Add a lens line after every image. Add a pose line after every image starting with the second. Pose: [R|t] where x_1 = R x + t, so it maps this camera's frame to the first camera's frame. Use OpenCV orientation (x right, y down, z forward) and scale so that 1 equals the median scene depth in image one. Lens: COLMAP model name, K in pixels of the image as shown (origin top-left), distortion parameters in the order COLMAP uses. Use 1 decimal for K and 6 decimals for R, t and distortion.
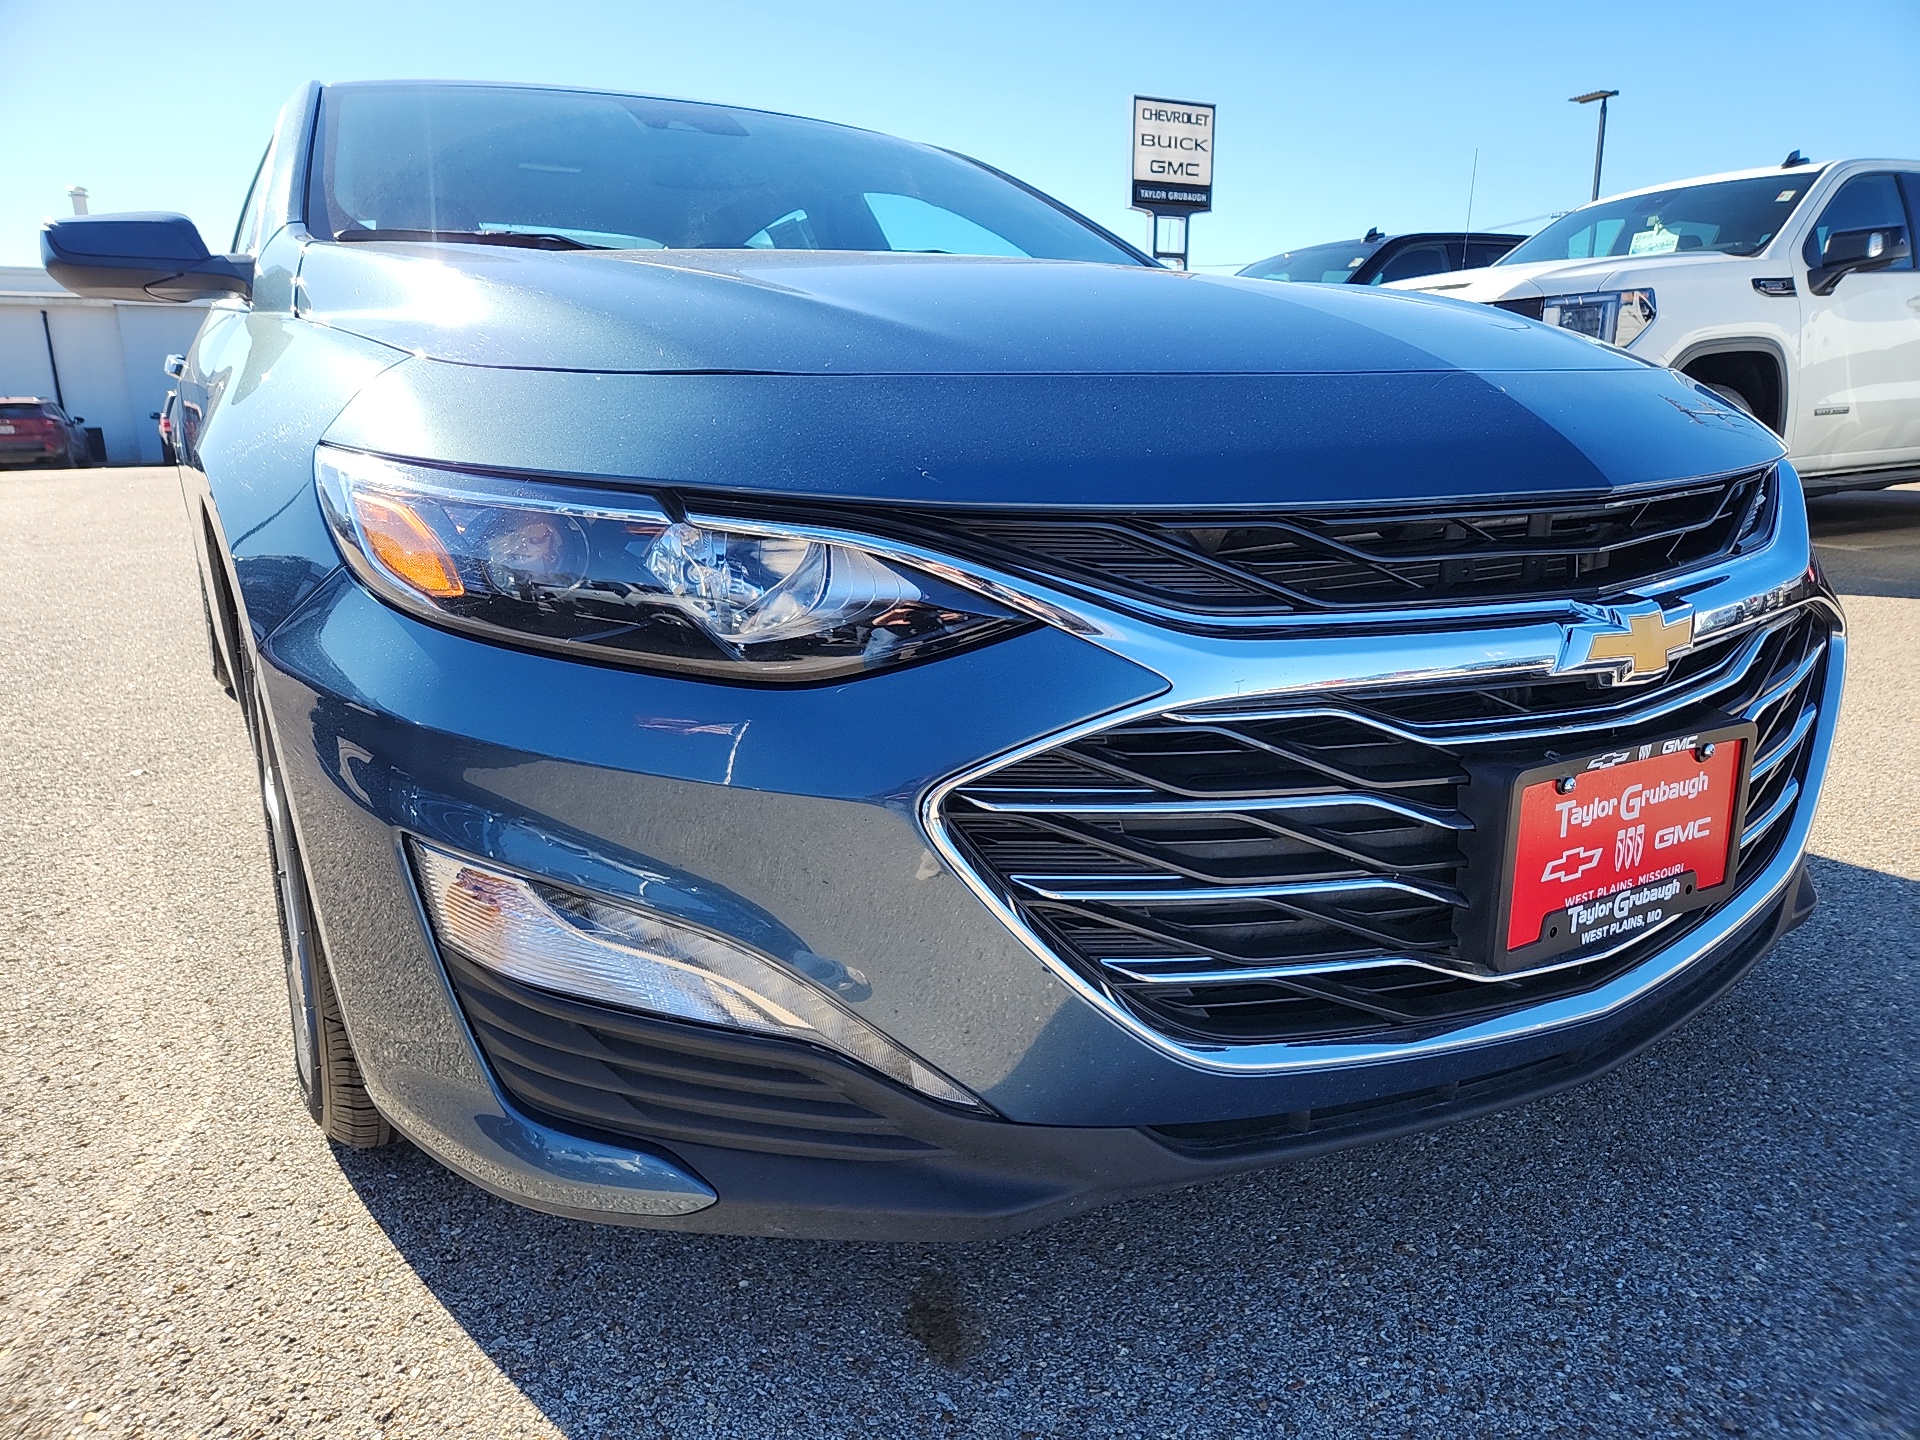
lens RADIAL K [[1291.2, 0, 960.0], [0, 1291.2, 720.0], [0, 0, 1]] dist [0.094747, -0.091384]
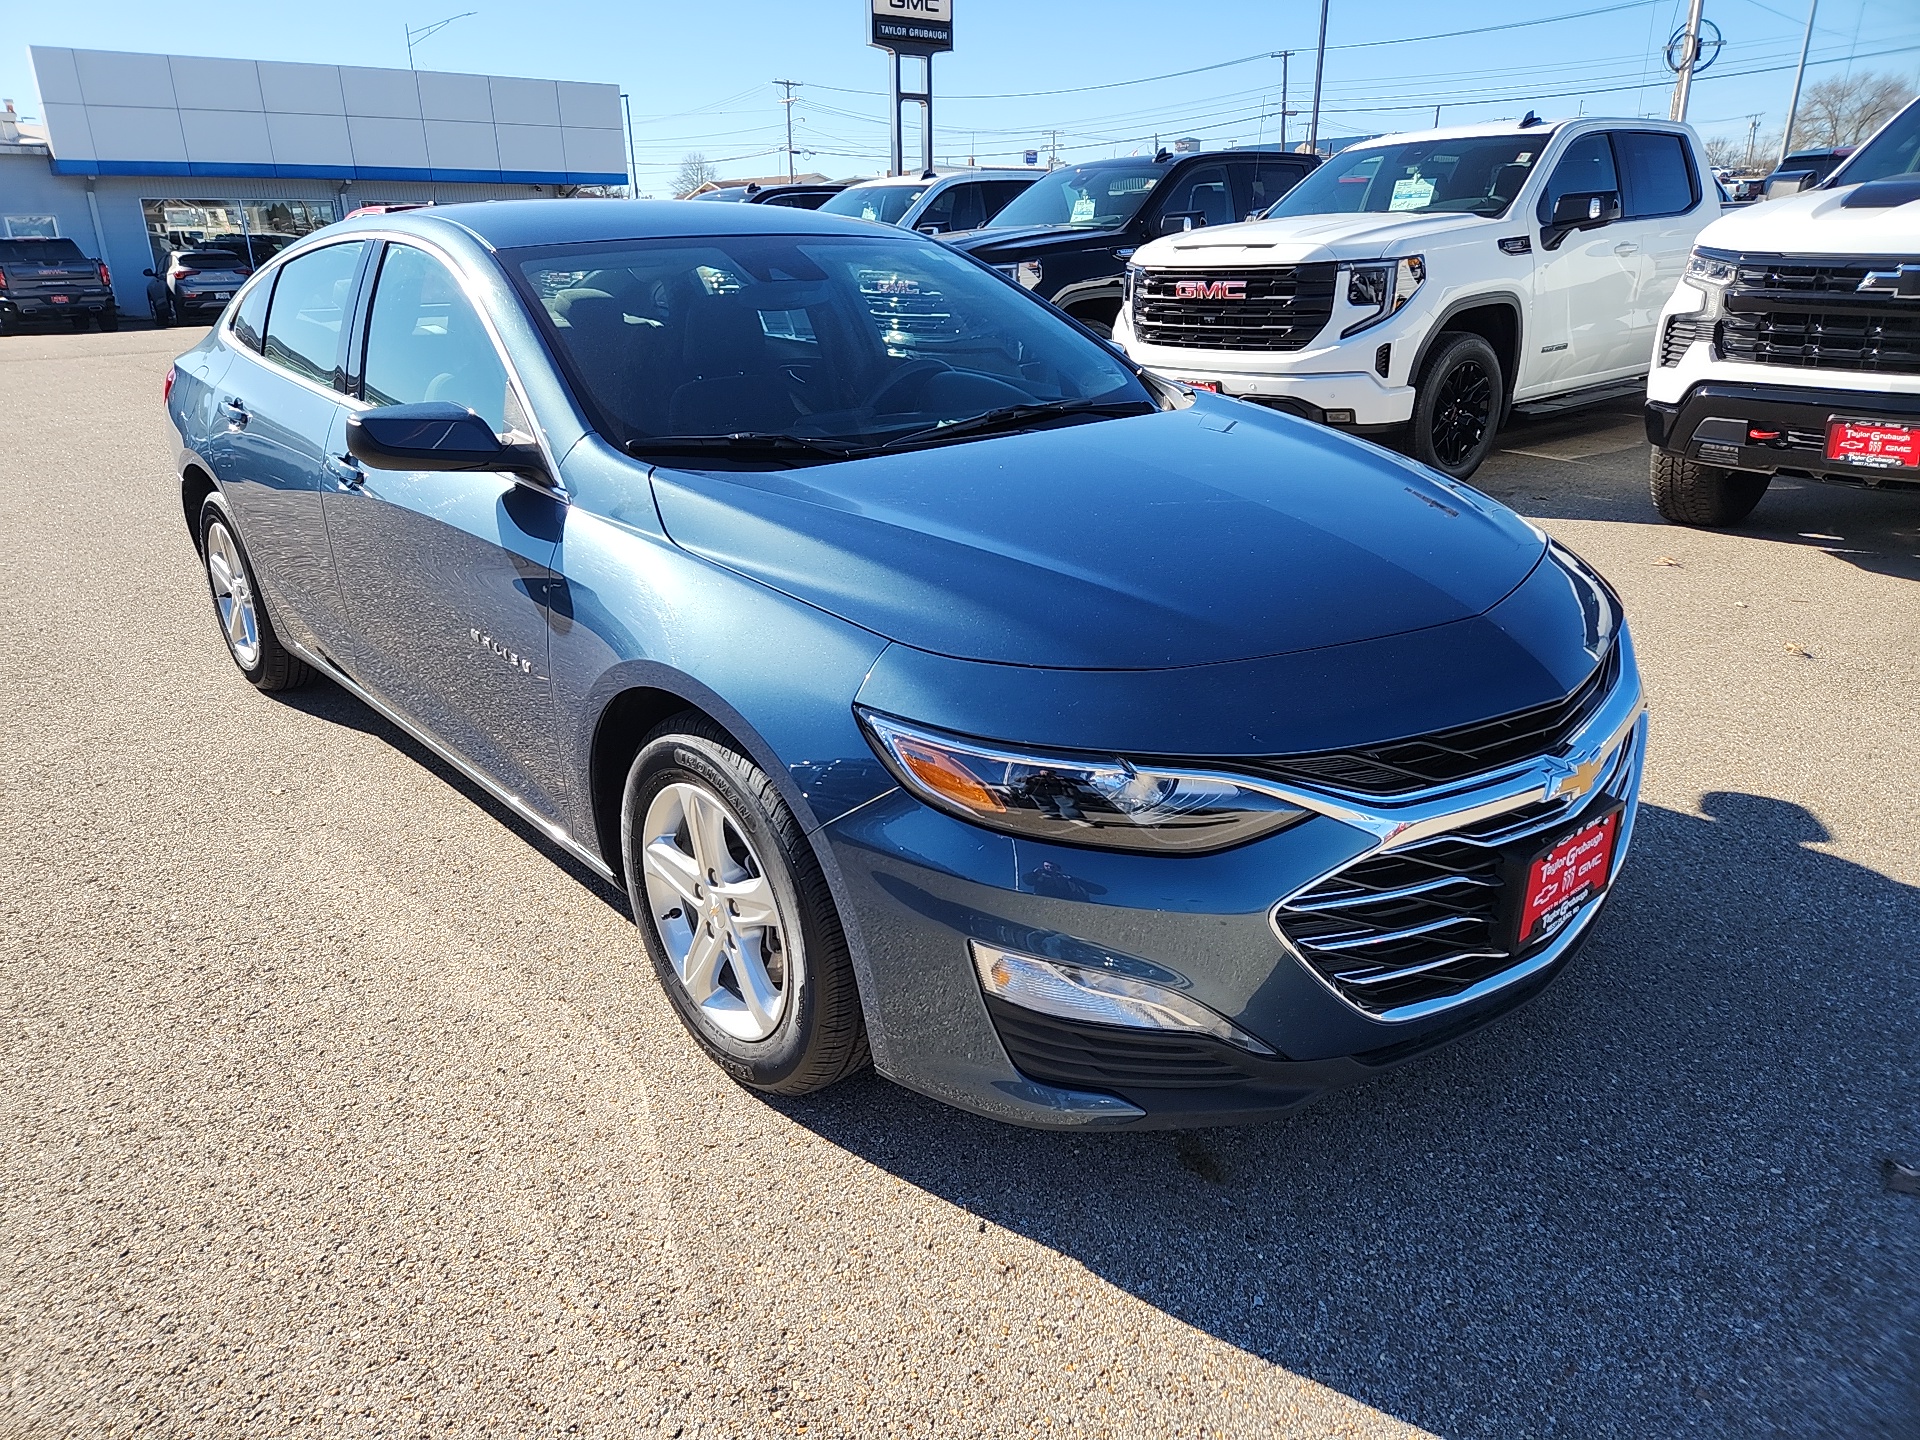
lens RADIAL K [[1269.0, 0, 950.0], [0, 1269.0, 733.5], [0, 0, 1]] dist [0.082710, -0.057307]
pose [[0.983959, -0.064923, 0.166164, -0.647824], [0.044348, 0.991207, 0.124667, -0.374804], [-0.172797, -0.115298, 0.978186, -0.620438]]
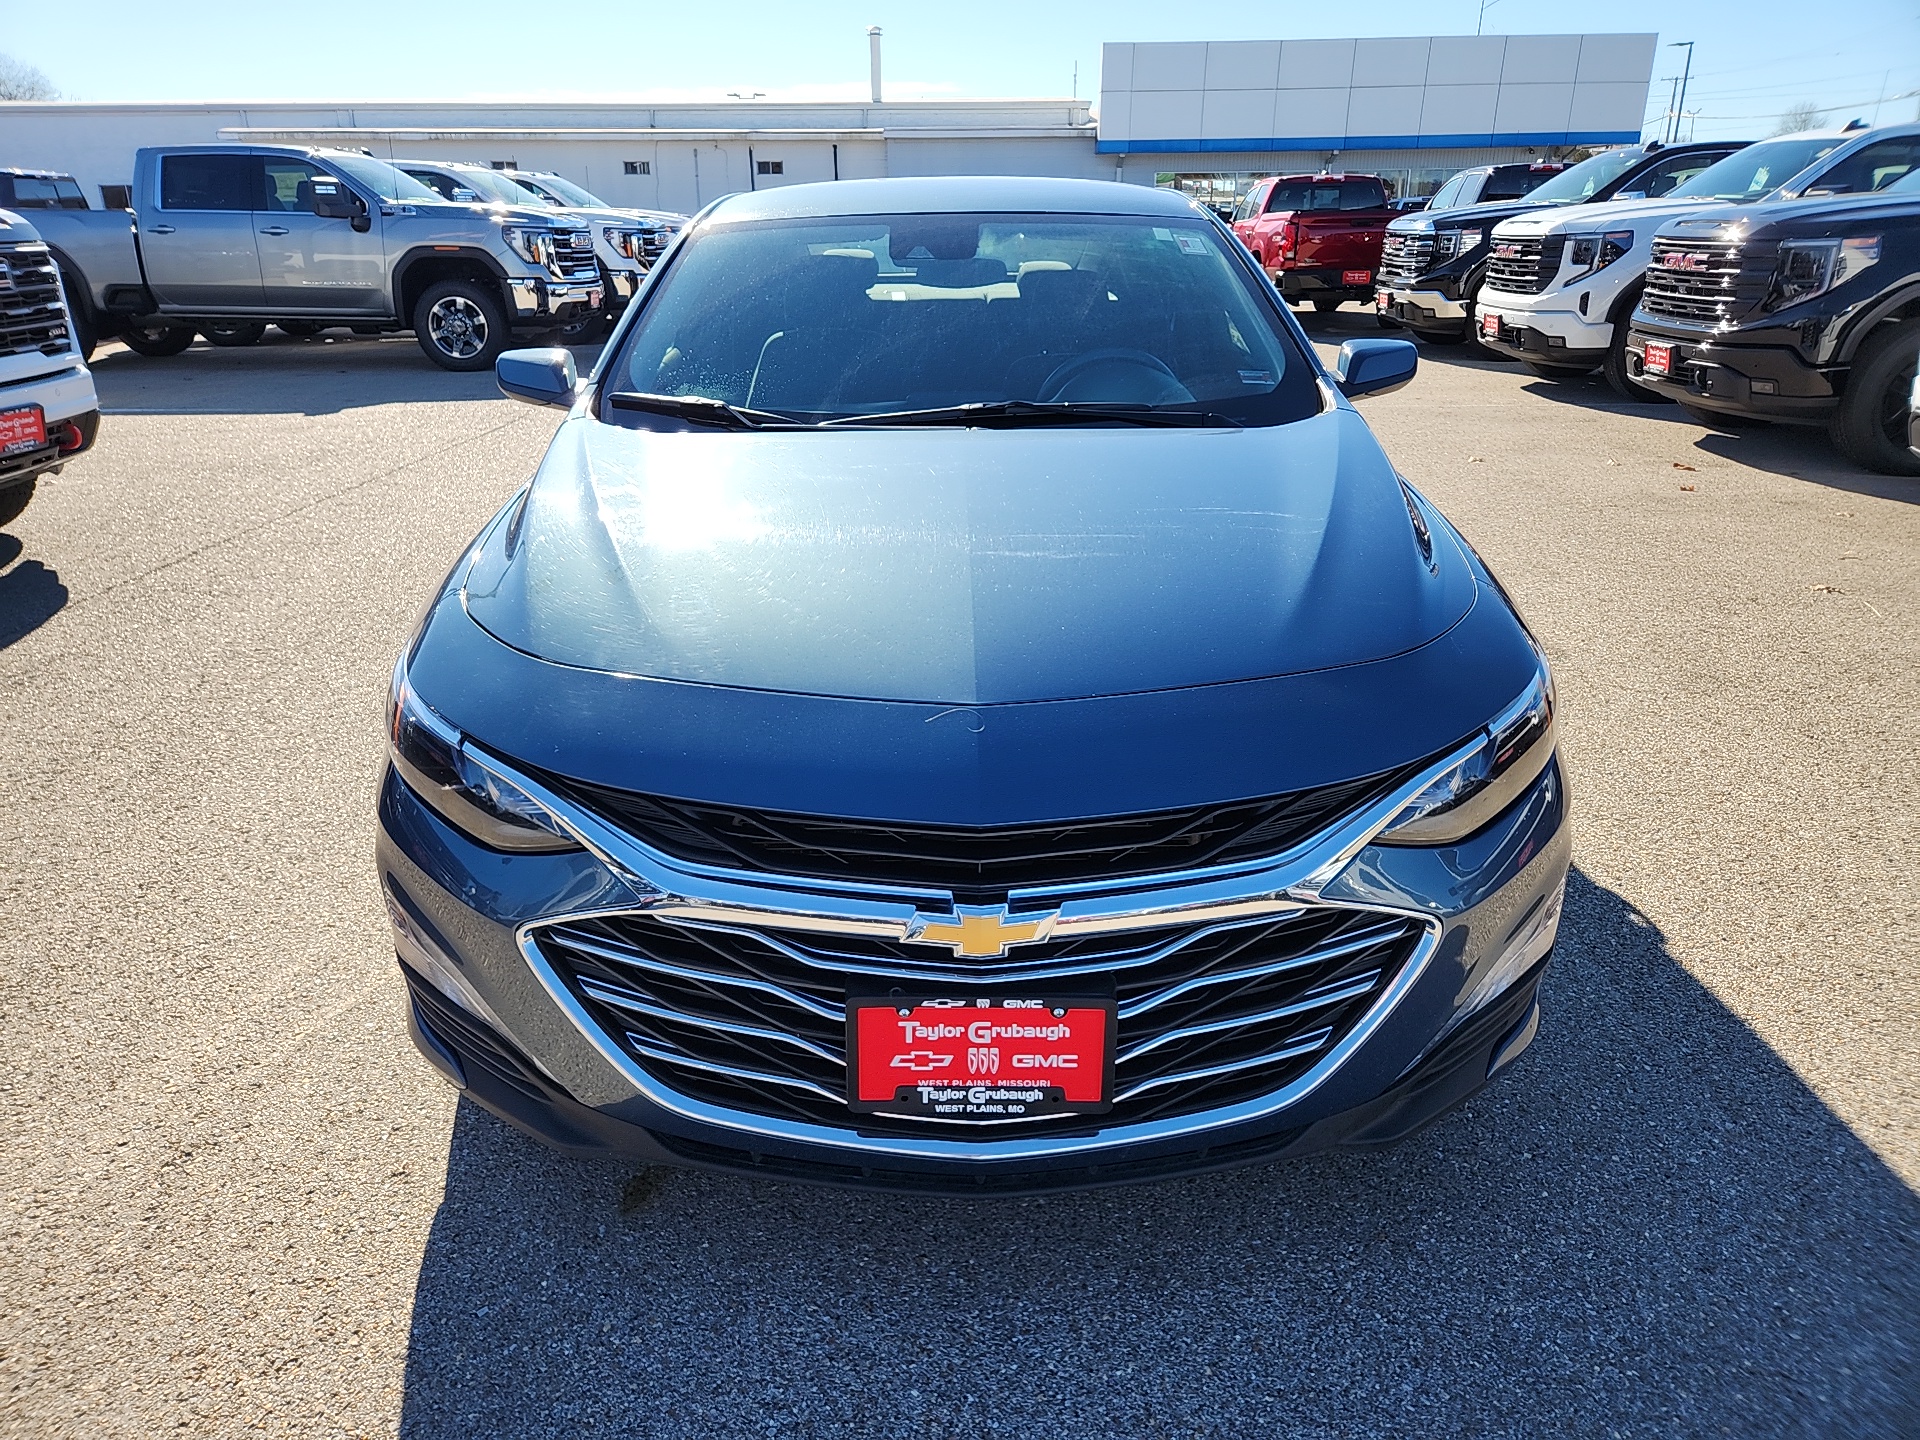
lens RADIAL K [[1269.0, 0, 950.0], [0, 1269.0, 733.5], [0, 0, 1]] dist [0.082710, -0.057307]
pose [[0.854579, 0.195025, -0.481311, 1.084069], [-0.128534, 0.977402, 0.167824, -0.490122], [0.503164, -0.081554, 0.860334, -0.210916]]
